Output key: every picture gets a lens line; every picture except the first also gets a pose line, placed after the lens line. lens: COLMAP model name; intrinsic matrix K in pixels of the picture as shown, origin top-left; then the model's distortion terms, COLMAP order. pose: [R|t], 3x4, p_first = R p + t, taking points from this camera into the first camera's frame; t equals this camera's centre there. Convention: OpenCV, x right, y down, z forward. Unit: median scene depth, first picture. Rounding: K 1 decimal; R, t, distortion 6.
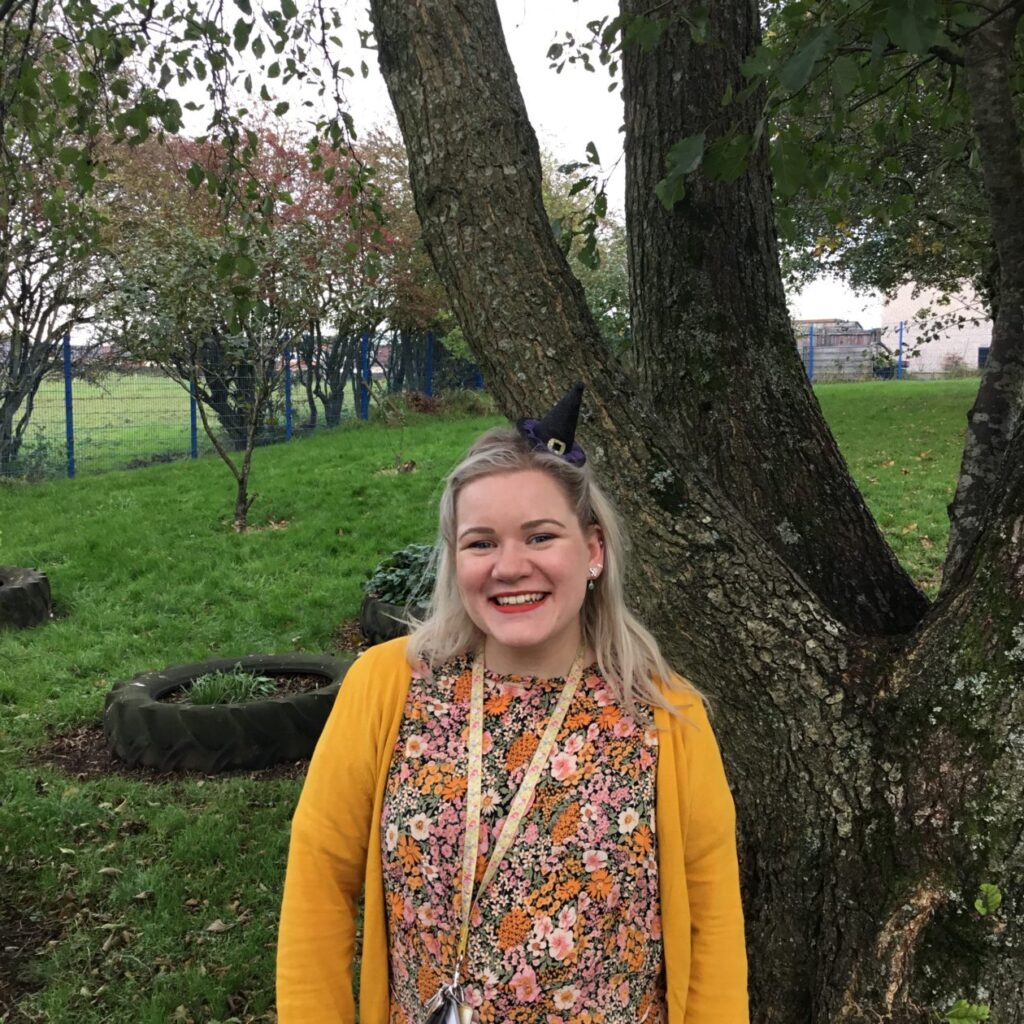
lens RADIAL K [[1138.9, 0, 491.2], [0, 1138.9, 509.3], [0, 0, 1]] dist [0.131934, -0.219369]
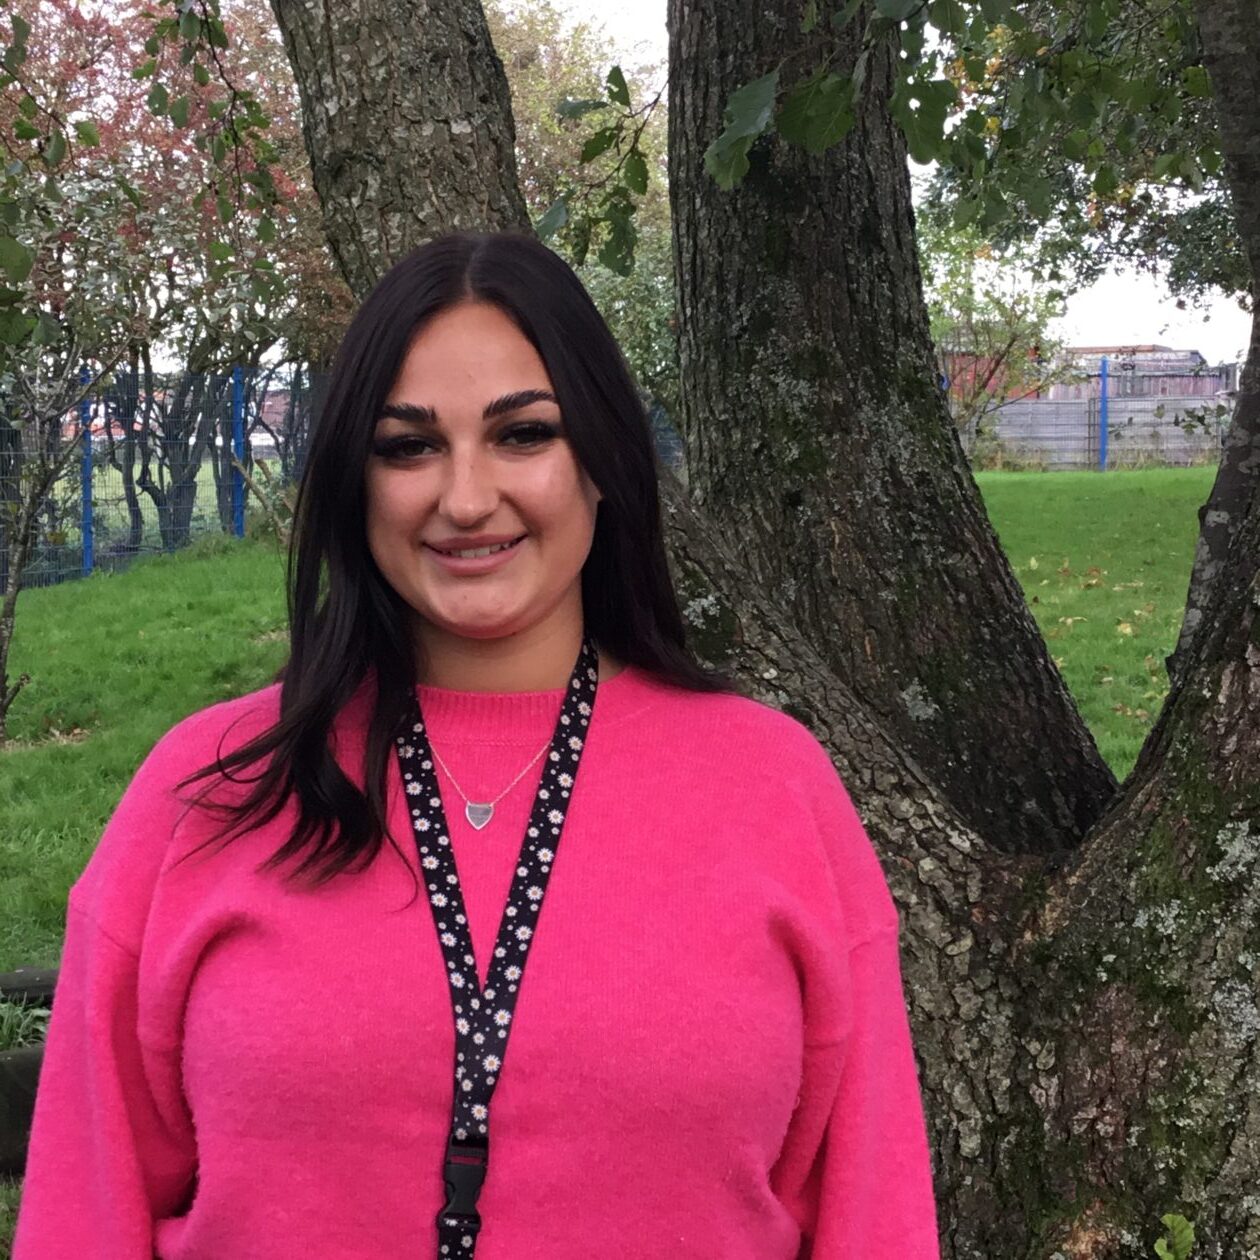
lens RADIAL K [[2378.7, 0, 608.3], [0, 2378.7, 632.9], [0, 0, 1]] dist [0.071641, 0.201519]
pose [[0.999074, -0.001360, 0.043007, 0.022898], [0.003111, 0.999168, -0.040667, 0.022150], [-0.042915, 0.040763, 0.998247, -0.176937]]
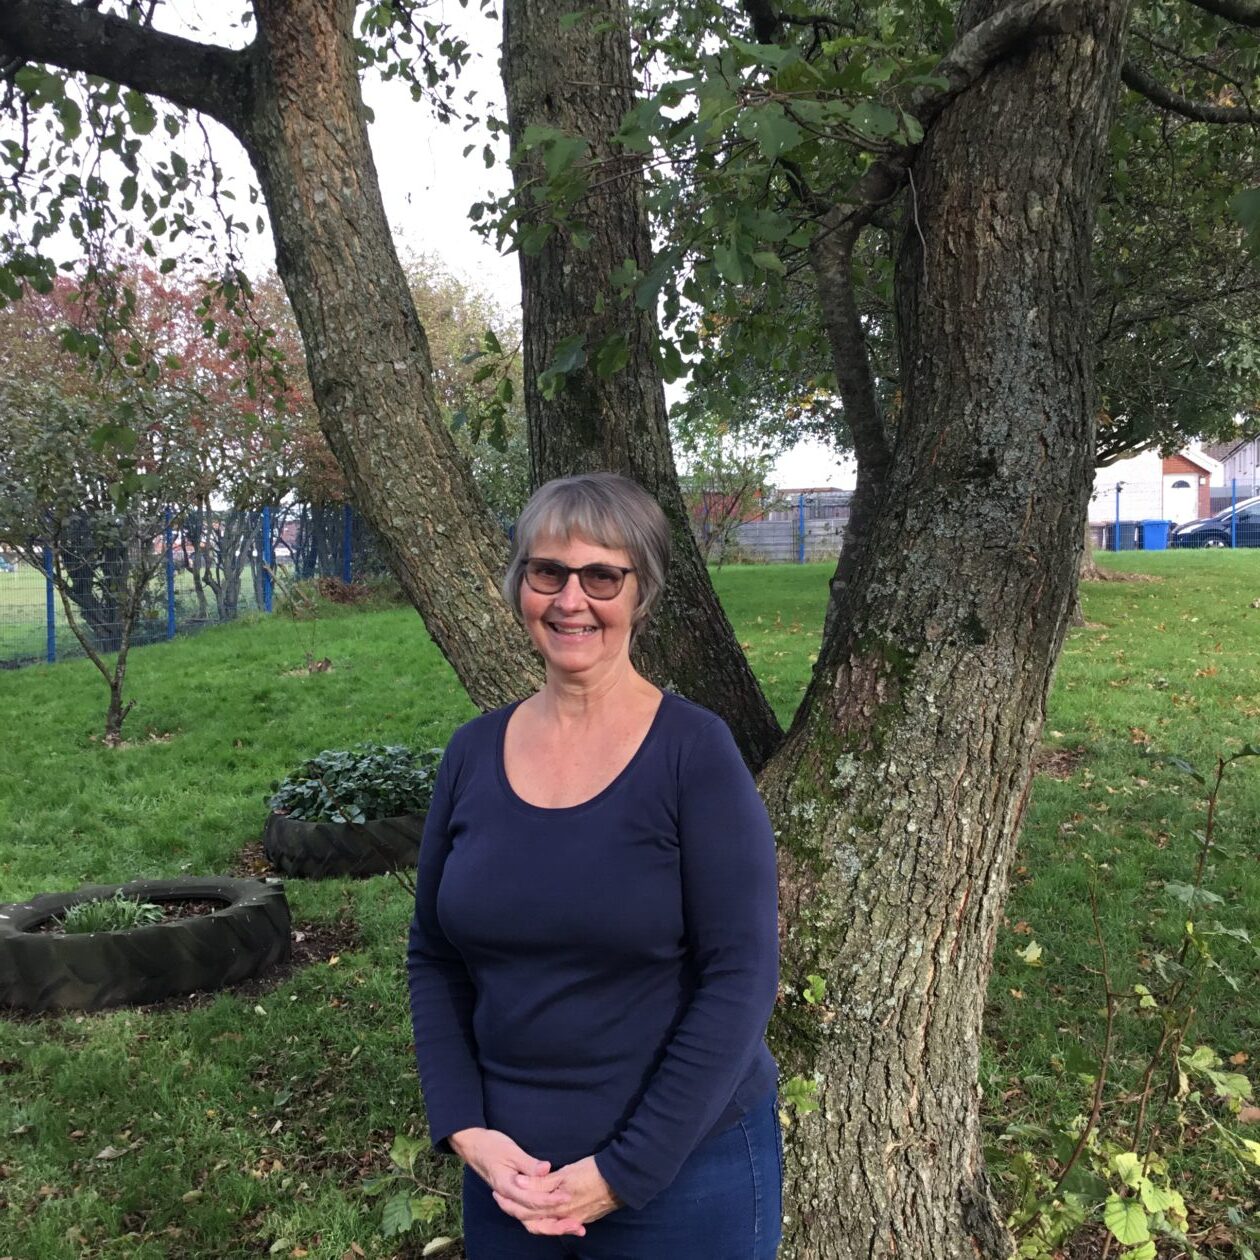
lens RADIAL K [[1499.6, 0, 623.2], [0, 1499.6, 633.5], [0, 0, 1]] dist [0.135010, -0.275904]
pose [[0.992512, -0.018455, 0.120748, 0.027937], [0.026434, 0.997547, -0.064815, 0.034372], [-0.119255, 0.067522, 0.990565, -0.248915]]
